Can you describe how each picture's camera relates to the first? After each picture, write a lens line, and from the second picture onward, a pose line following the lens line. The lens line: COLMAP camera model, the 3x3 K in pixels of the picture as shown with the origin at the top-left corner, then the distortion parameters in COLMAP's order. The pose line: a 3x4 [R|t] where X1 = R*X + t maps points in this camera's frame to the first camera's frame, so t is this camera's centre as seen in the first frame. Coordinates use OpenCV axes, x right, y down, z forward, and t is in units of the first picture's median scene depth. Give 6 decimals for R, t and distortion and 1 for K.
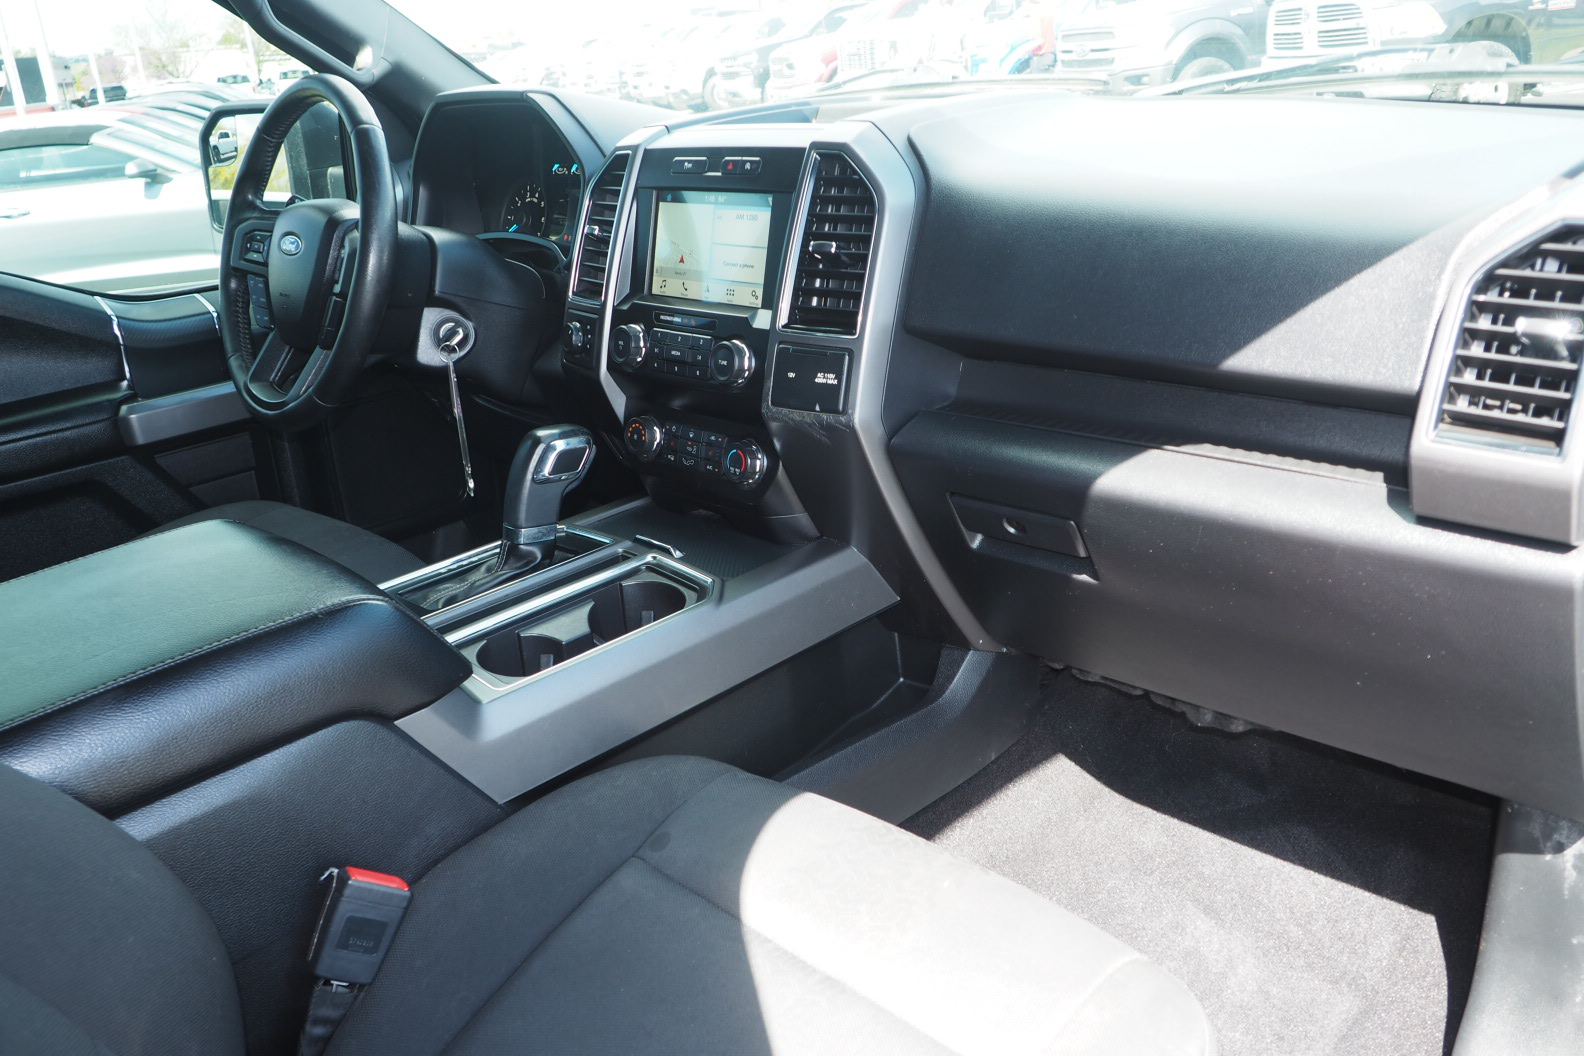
lens RADIAL K [[1296.0, 0, 788.0], [0, 1296.0, 516.2], [0, 0, 1]] dist [-0.031291, 0.007982]
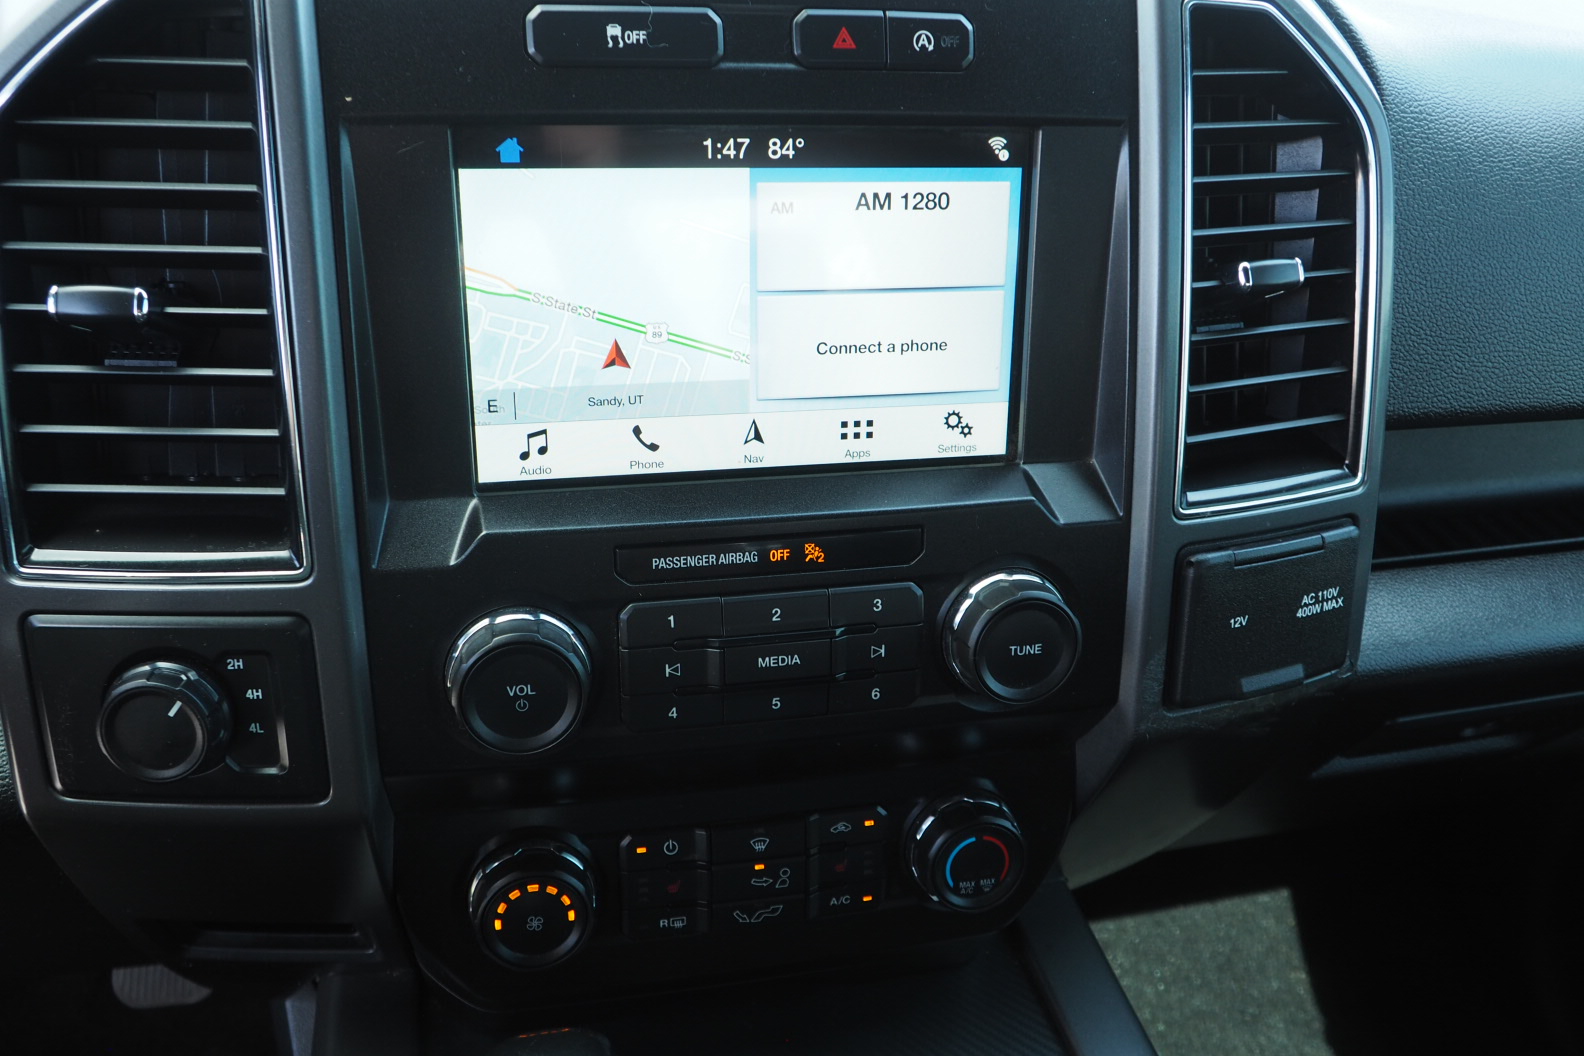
lens RADIAL K [[1296.0, 0, 785.3], [0, 1296.0, 514.6], [0, 0, 1]] dist [-0.031291, 0.007982]
pose [[0.509628, -0.337500, 0.791437, -0.335327], [0.200626, 0.941111, 0.272138, -0.254167], [-0.836677, 0.020094, 0.547328, 0.857622]]
